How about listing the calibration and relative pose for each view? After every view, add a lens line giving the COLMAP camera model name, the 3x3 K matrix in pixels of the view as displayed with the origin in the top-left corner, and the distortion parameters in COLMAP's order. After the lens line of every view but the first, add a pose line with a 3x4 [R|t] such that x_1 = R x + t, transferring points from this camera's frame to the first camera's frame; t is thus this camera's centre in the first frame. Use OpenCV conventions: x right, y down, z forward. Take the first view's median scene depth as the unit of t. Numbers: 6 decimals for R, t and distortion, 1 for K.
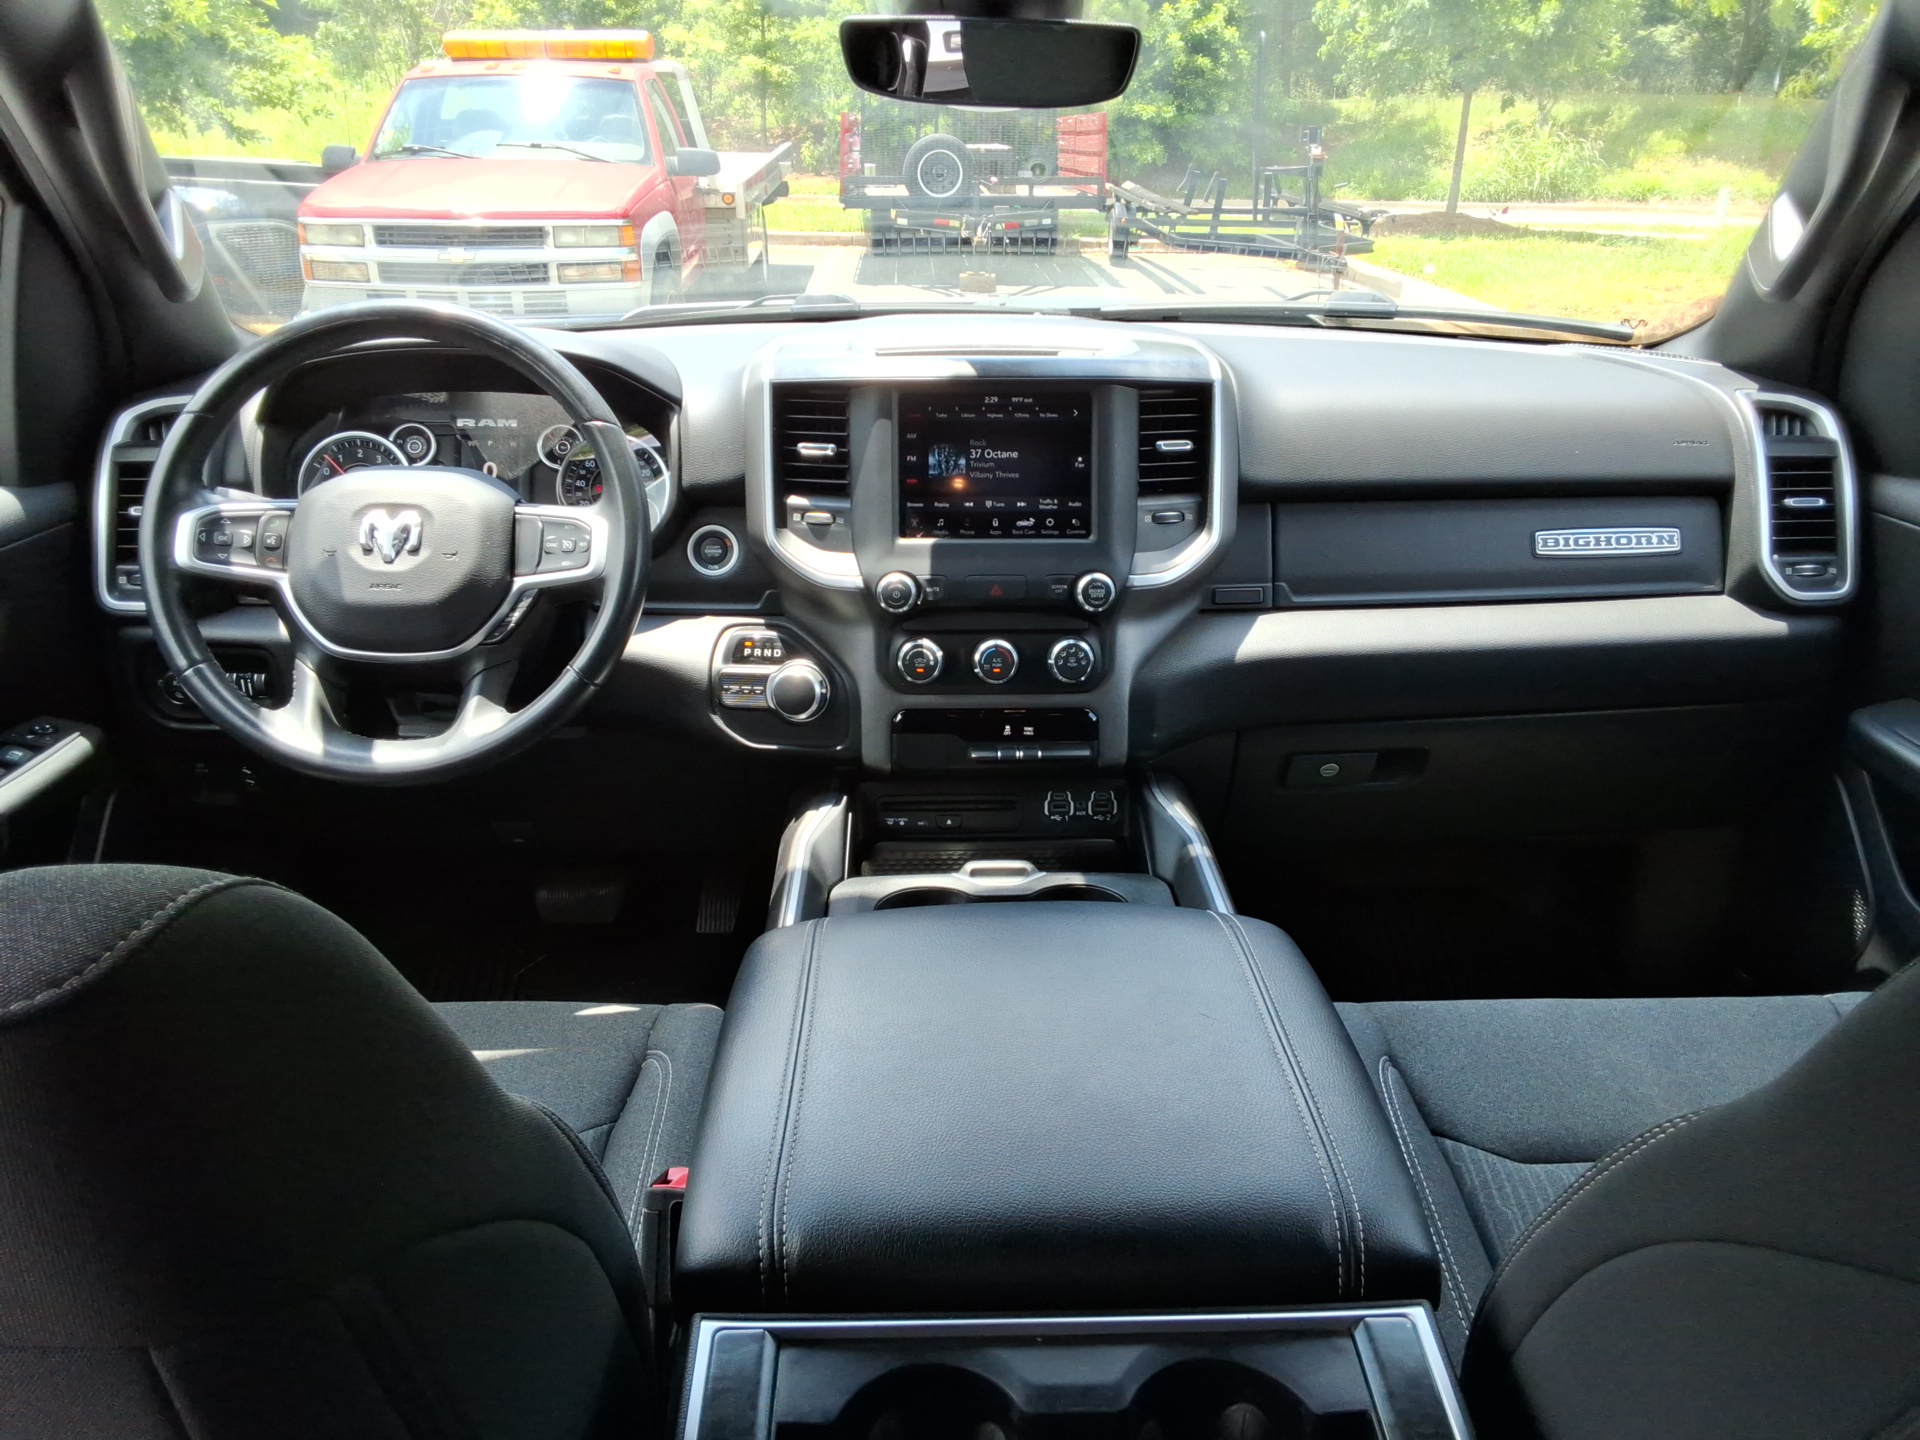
lens RADIAL K [[1542.3, 0, 968.5], [0, 1542.3, 710.3], [0, 0, 1]] dist [0.118780, -0.179653]
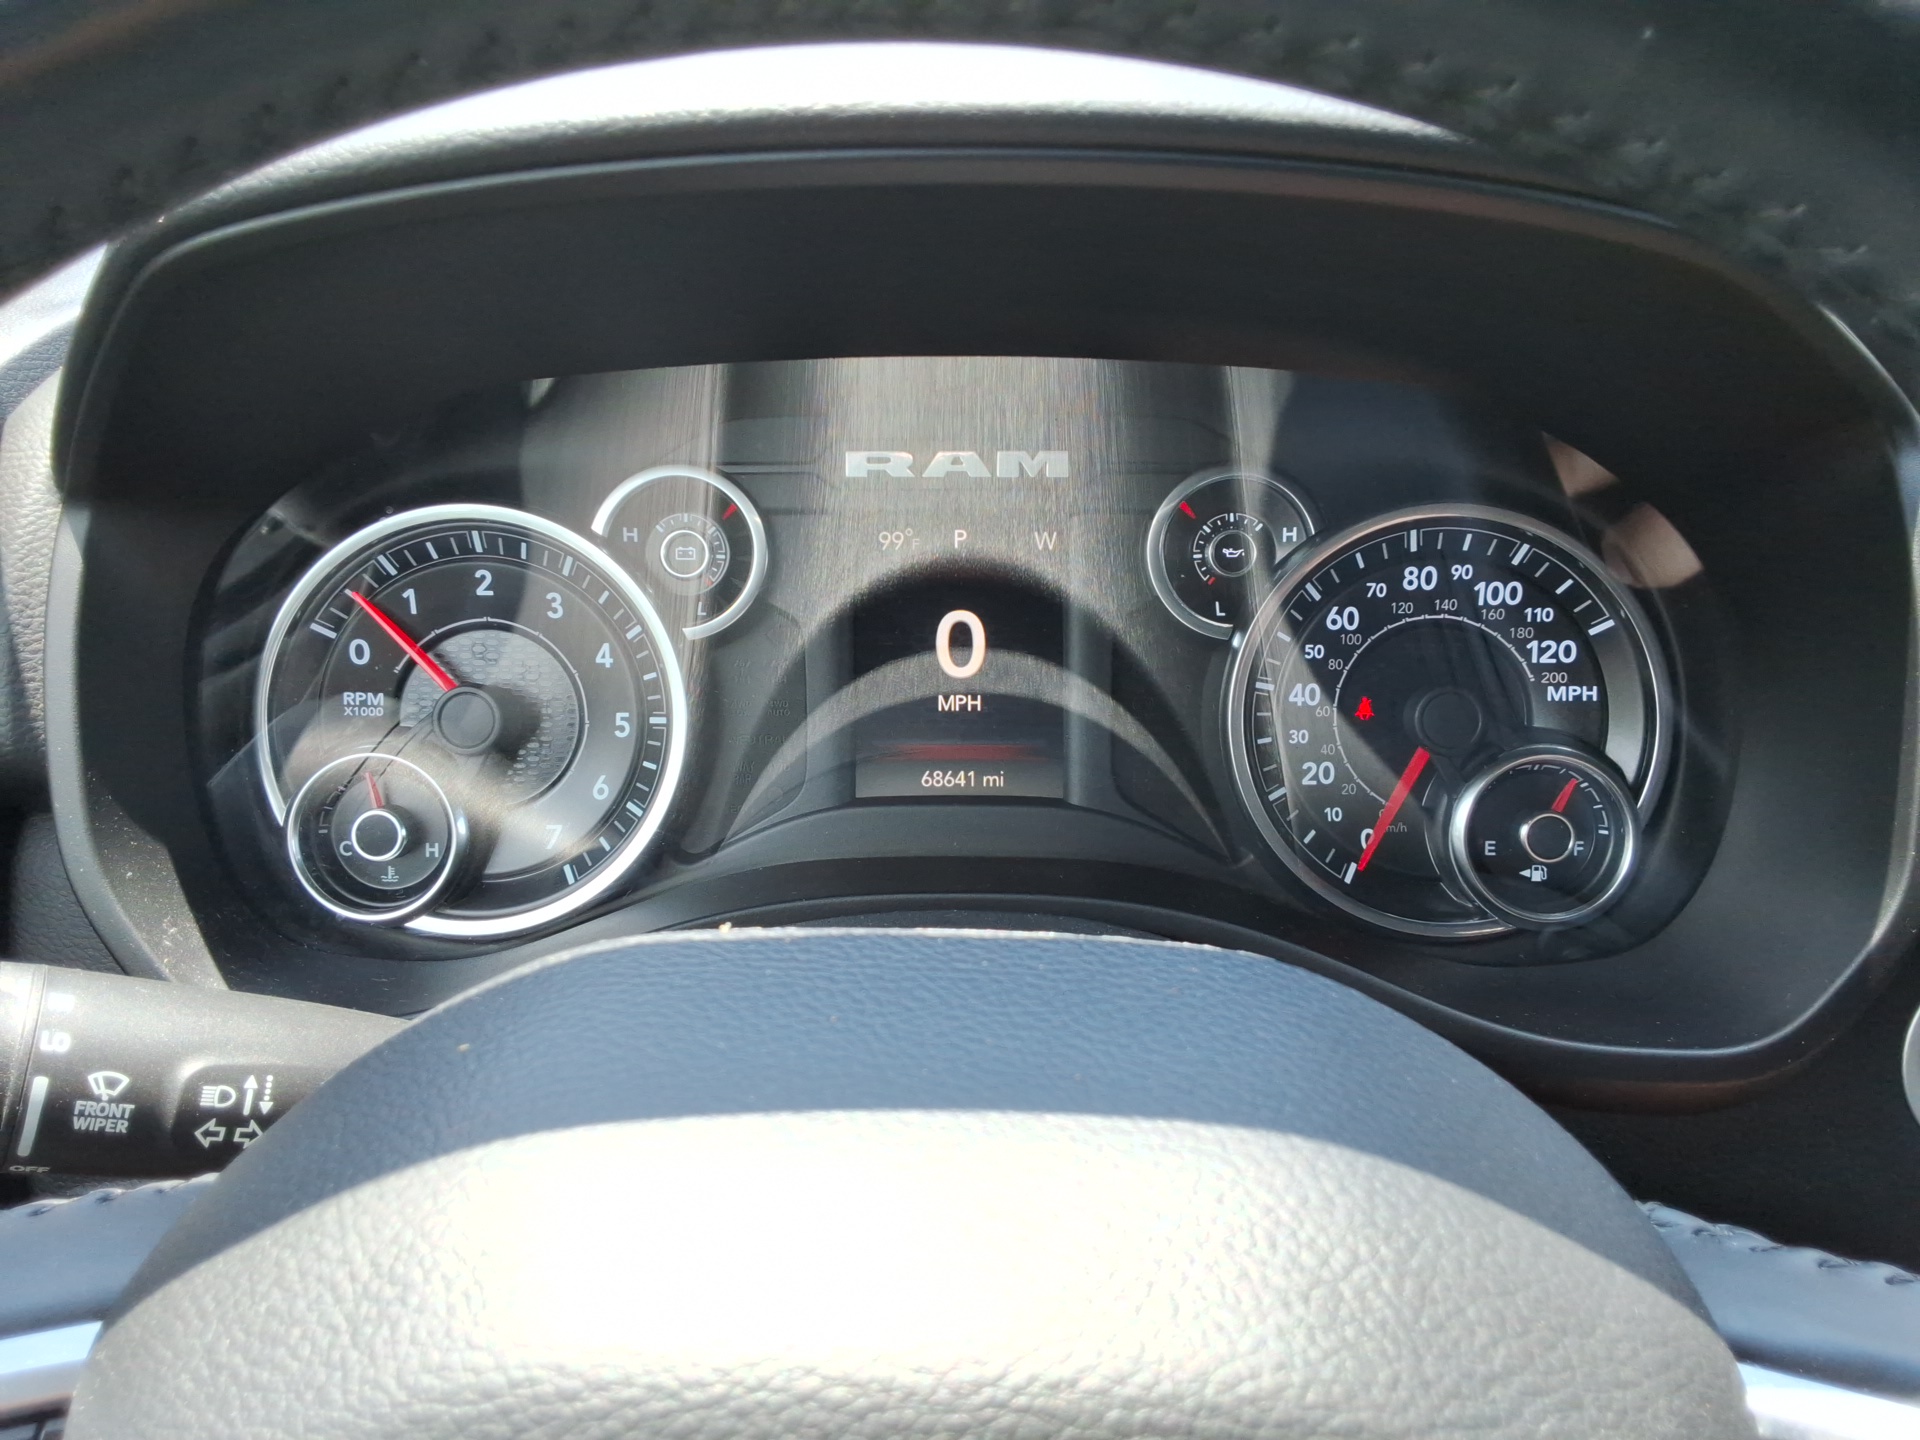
lens RADIAL K [[1565.2, 0, 973.6], [0, 1565.2, 686.1], [0, 0, 1]] dist [0.112767, -0.176845]
pose [[0.999128, 0.007877, -0.040998, -0.352885], [-0.004870, 0.997325, 0.072927, -0.199194], [0.041463, -0.072663, 0.996494, 0.882100]]
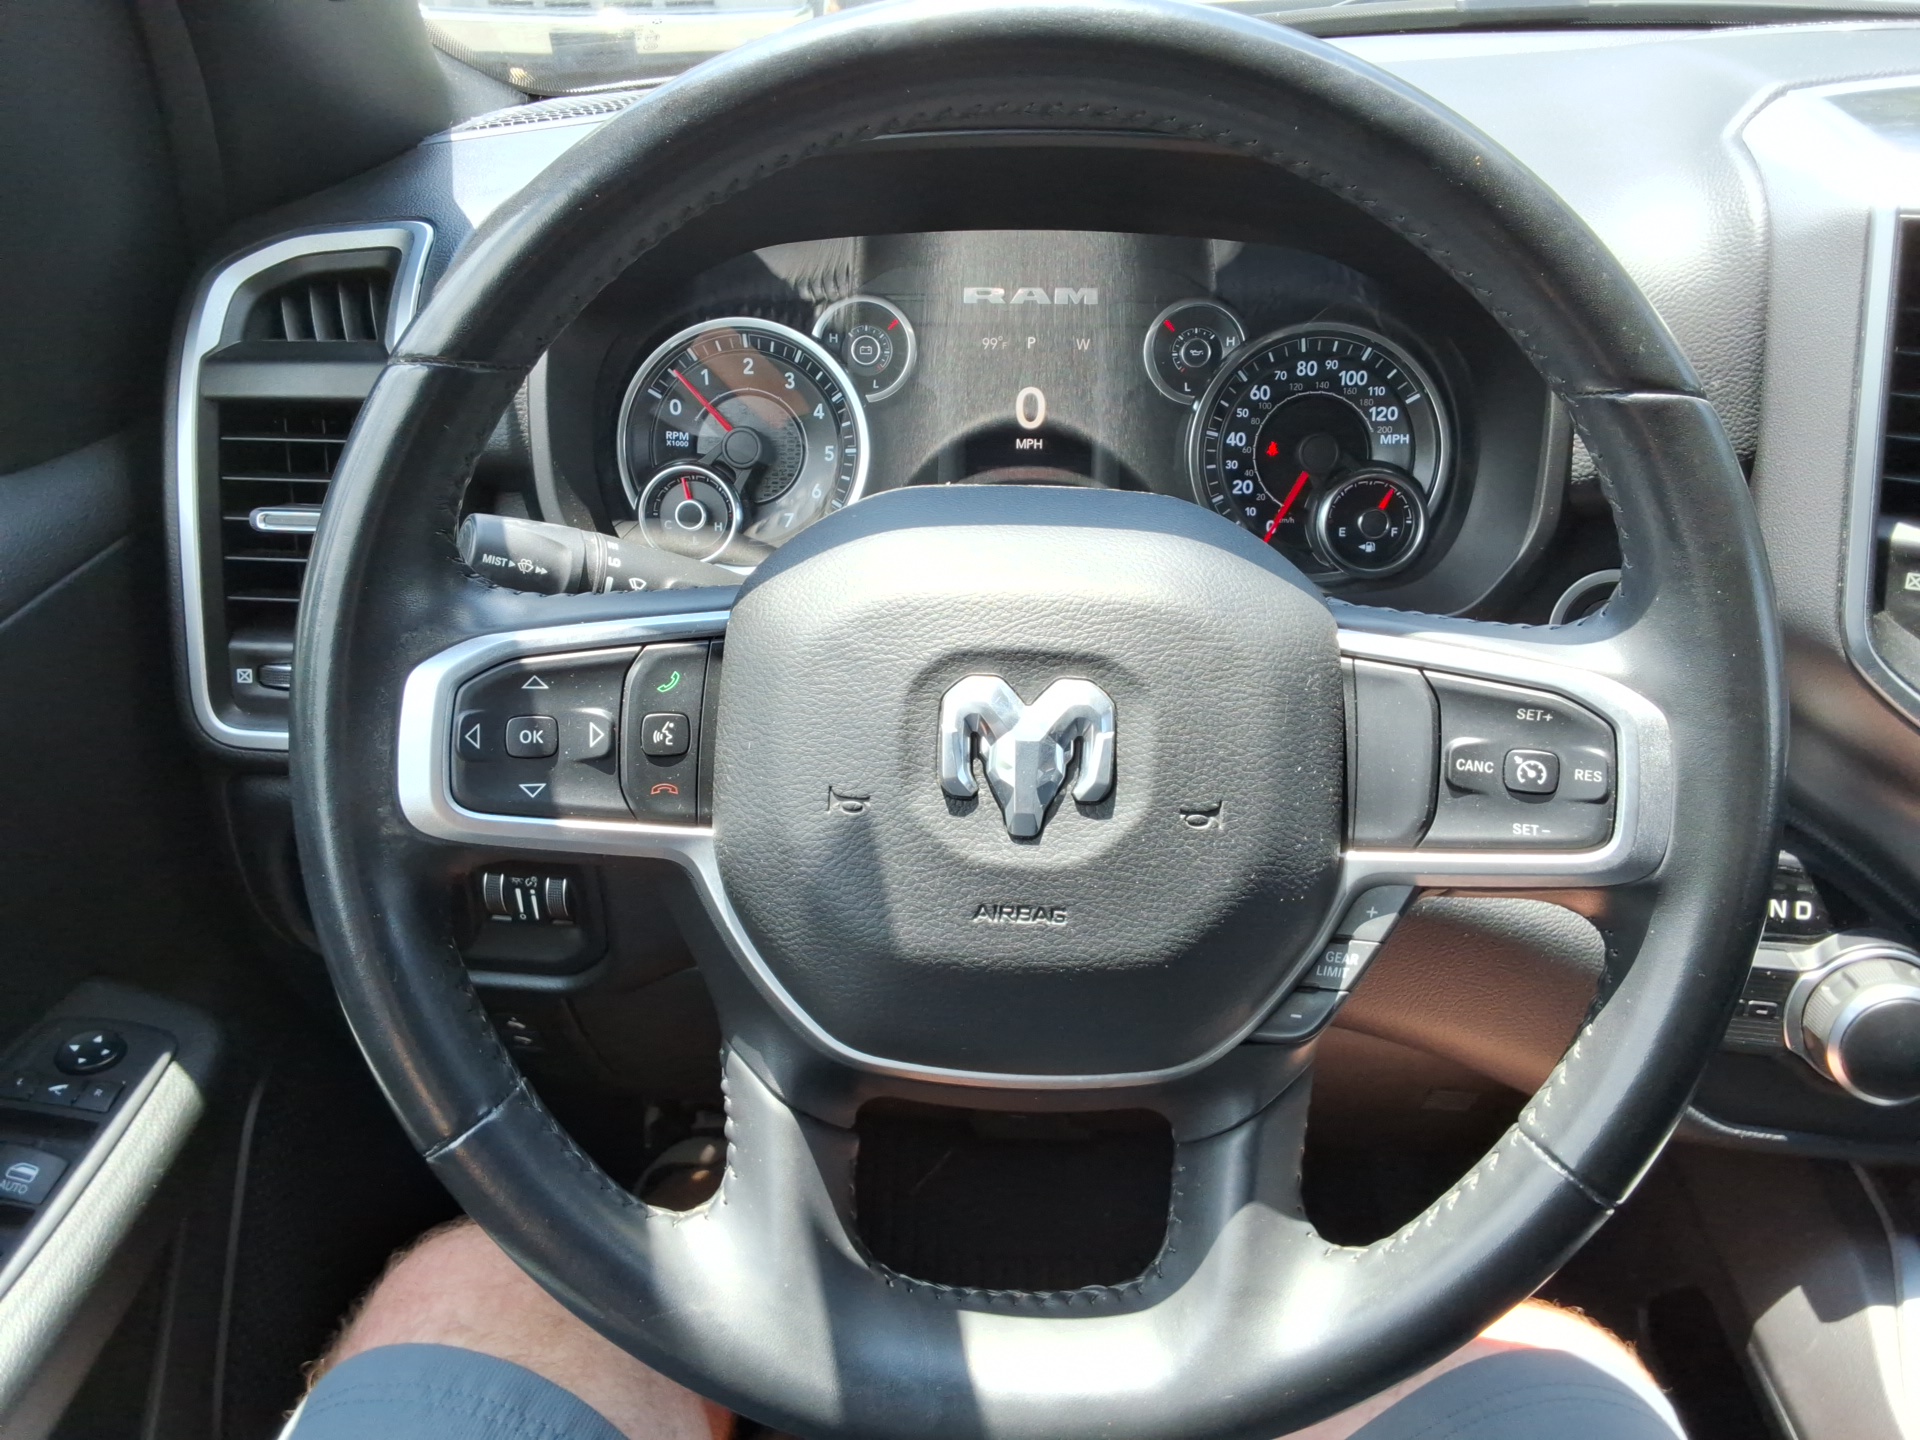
lens RADIAL K [[1541.3, 0, 980.6], [0, 1541.3, 705.6], [0, 0, 1]] dist [0.108895, -0.165905]
pose [[0.998328, 0.025286, -0.051975, -0.355884], [-0.016039, 0.985111, 0.171170, -0.174339], [0.055529, -0.170050, 0.983870, 0.665781]]
